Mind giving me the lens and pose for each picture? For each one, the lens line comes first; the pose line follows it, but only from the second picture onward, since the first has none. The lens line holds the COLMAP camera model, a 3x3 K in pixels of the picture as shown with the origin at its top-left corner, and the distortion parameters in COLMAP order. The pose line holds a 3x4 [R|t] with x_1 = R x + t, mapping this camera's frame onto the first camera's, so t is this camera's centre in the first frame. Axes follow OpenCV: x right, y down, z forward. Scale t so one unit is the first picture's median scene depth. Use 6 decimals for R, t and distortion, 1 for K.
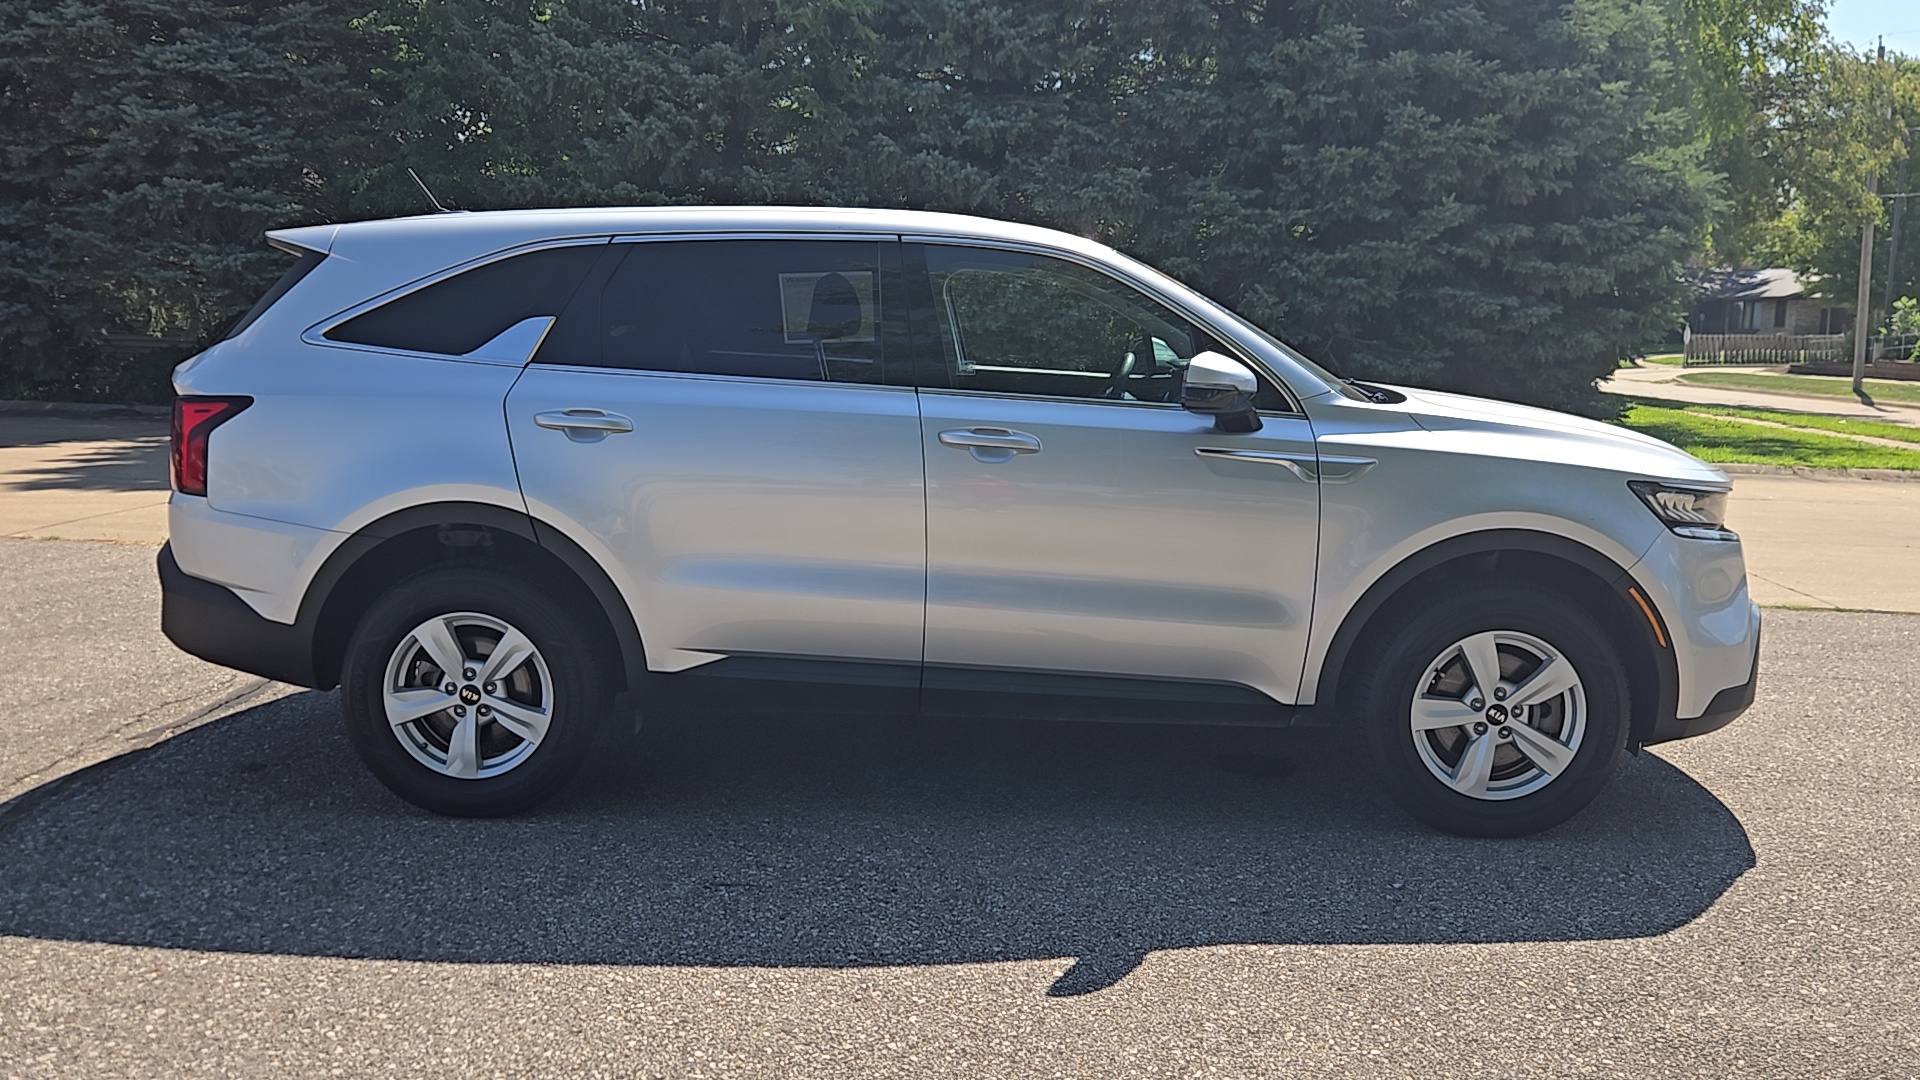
lens RADIAL K [[1610.9, 0, 944.3], [0, 1610.9, 534.2], [0, 0, 1]] dist [0.018242, 0.005544]
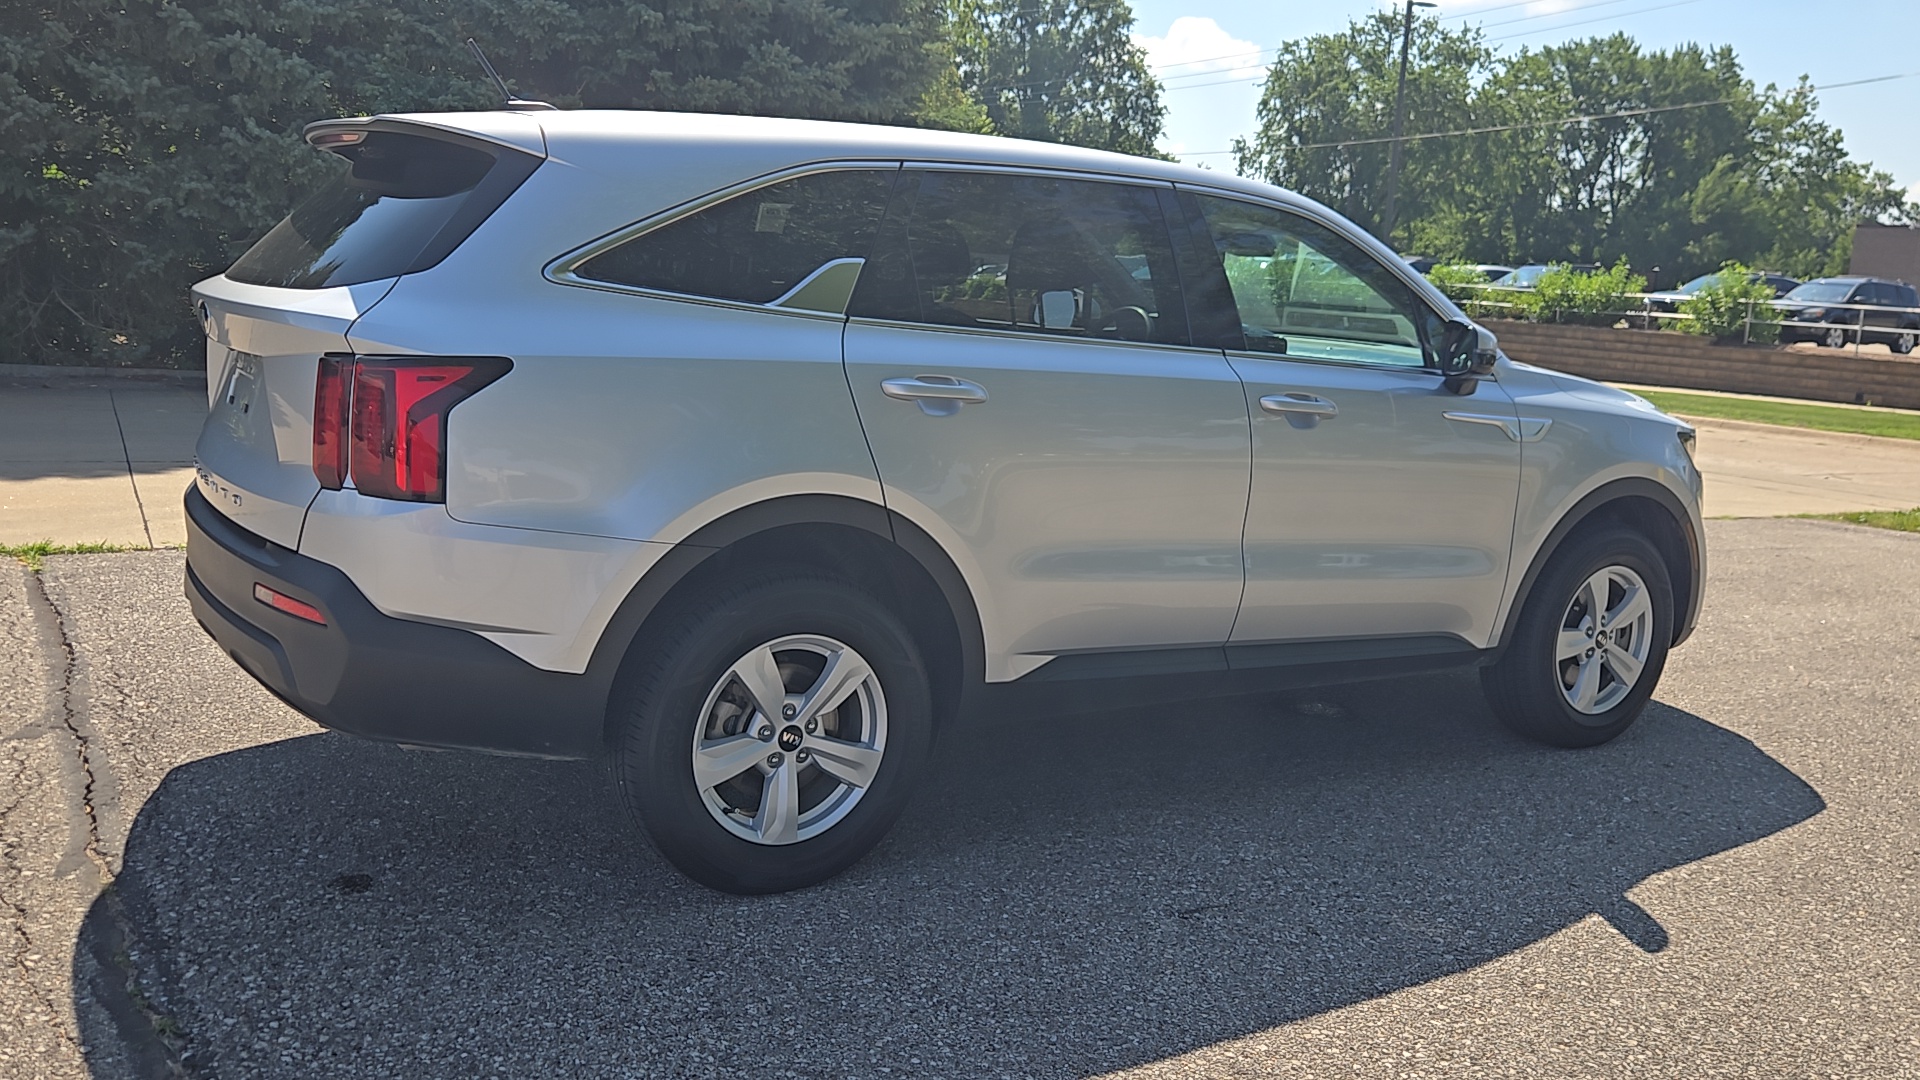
lens RADIAL K [[1635.7, 0, 956.5], [0, 1635.7, 531.6], [0, 0, 1]] dist [-0.013423, 0.001414]
pose [[0.823317, -0.057307, 0.564681, -0.681103], [0.033522, 0.998063, 0.052414, -0.040488], [-0.566591, -0.024224, 0.823643, 0.305000]]
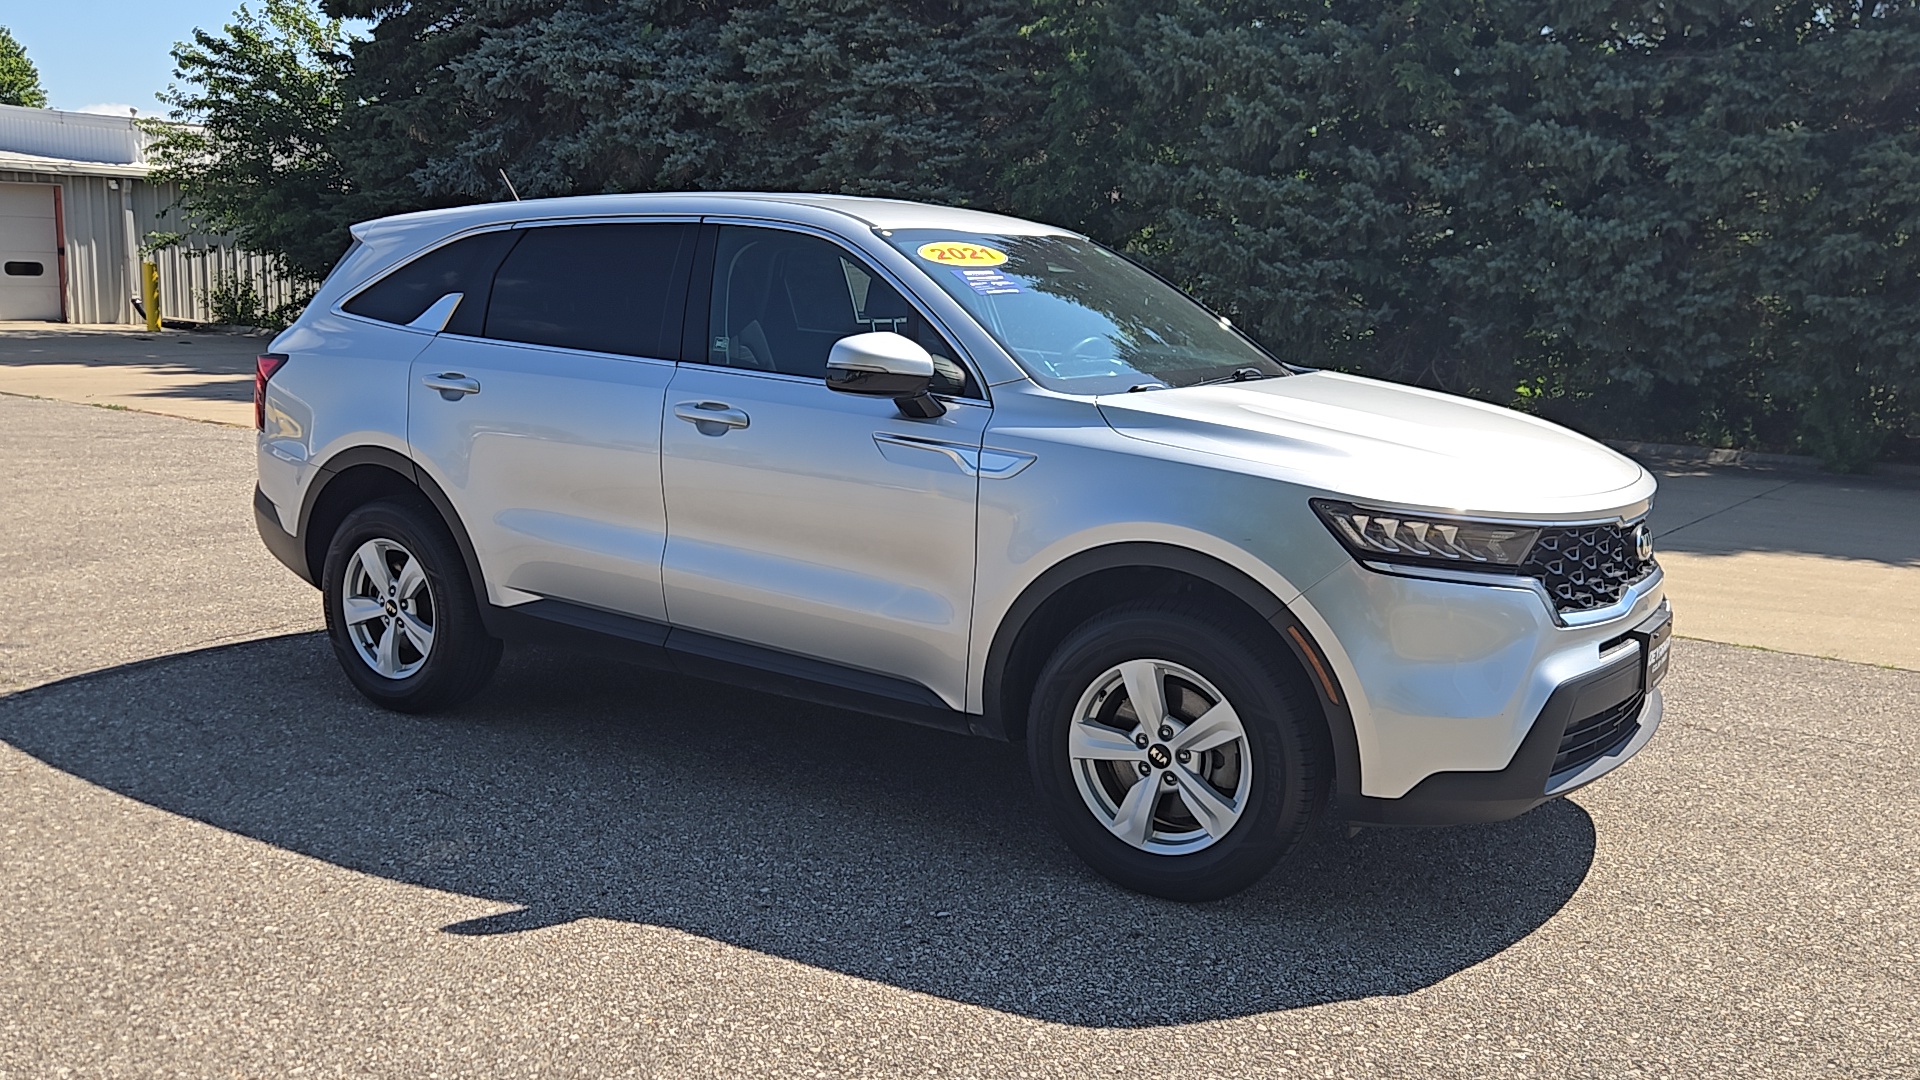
lens RADIAL K [[1610.9, 0, 944.3], [0, 1610.9, 534.2], [0, 0, 1]] dist [0.018242, 0.005544]
pose [[0.850404, 0.083436, -0.519472, 0.682581], [-0.079566, 0.996385, 0.029782, -0.024285], [0.520079, 0.016005, 0.853968, 0.191775]]
